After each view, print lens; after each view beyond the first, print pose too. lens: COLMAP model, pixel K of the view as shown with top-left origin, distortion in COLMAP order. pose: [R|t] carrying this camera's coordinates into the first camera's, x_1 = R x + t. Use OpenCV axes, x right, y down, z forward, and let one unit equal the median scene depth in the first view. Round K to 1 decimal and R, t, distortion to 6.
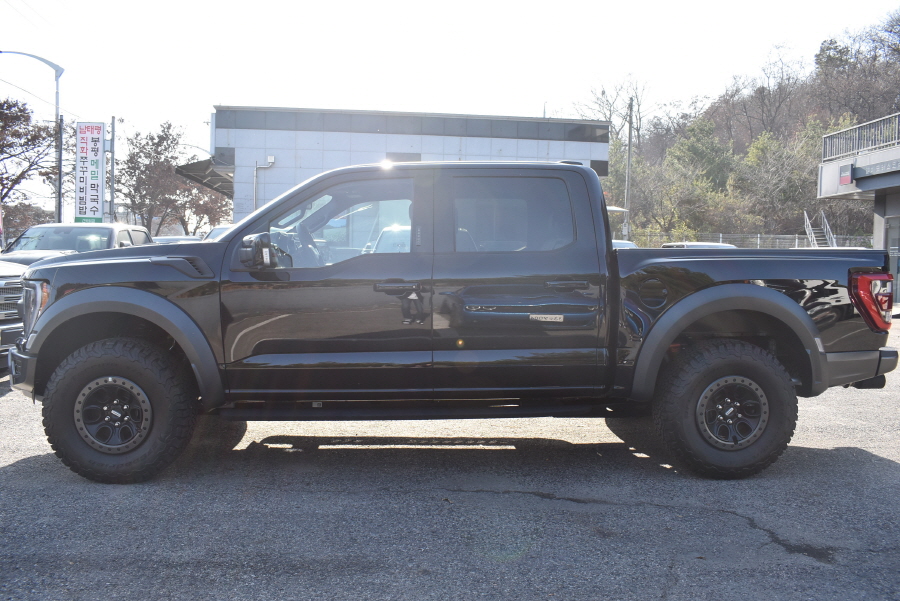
lens RADIAL K [[718.4, 0, 452.4], [0, 718.4, 306.1], [0, 0, 1]] dist [-0.070226, -0.003108]
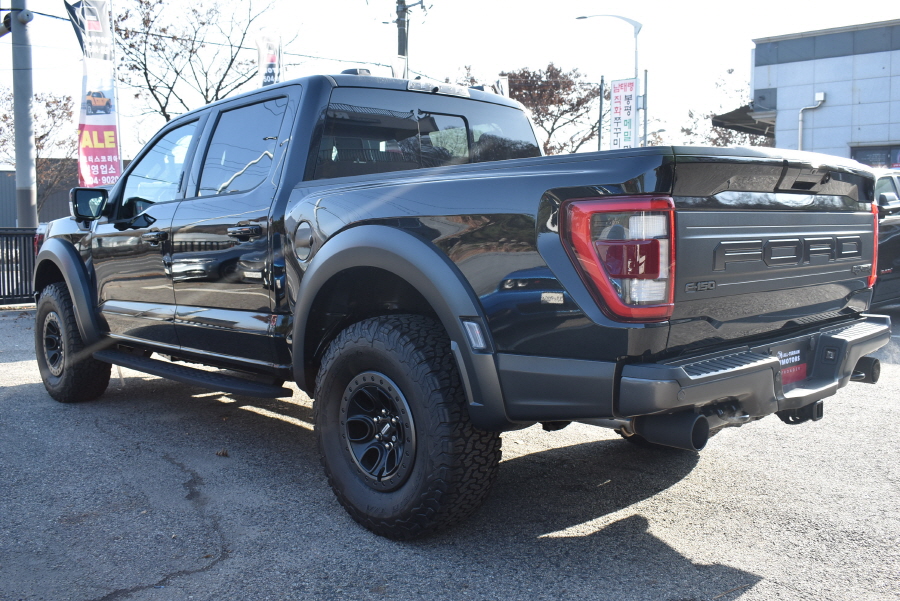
lens RADIAL K [[845.1, 0, 449.6], [0, 845.1, 297.3], [0, 0, 1]] dist [-0.069786, 0.000000]
pose [[0.643465, 0.048086, -0.763964, 0.196797], [-0.038710, 0.998792, 0.030262, 0.001462], [0.764496, 0.010101, 0.644549, 0.111068]]
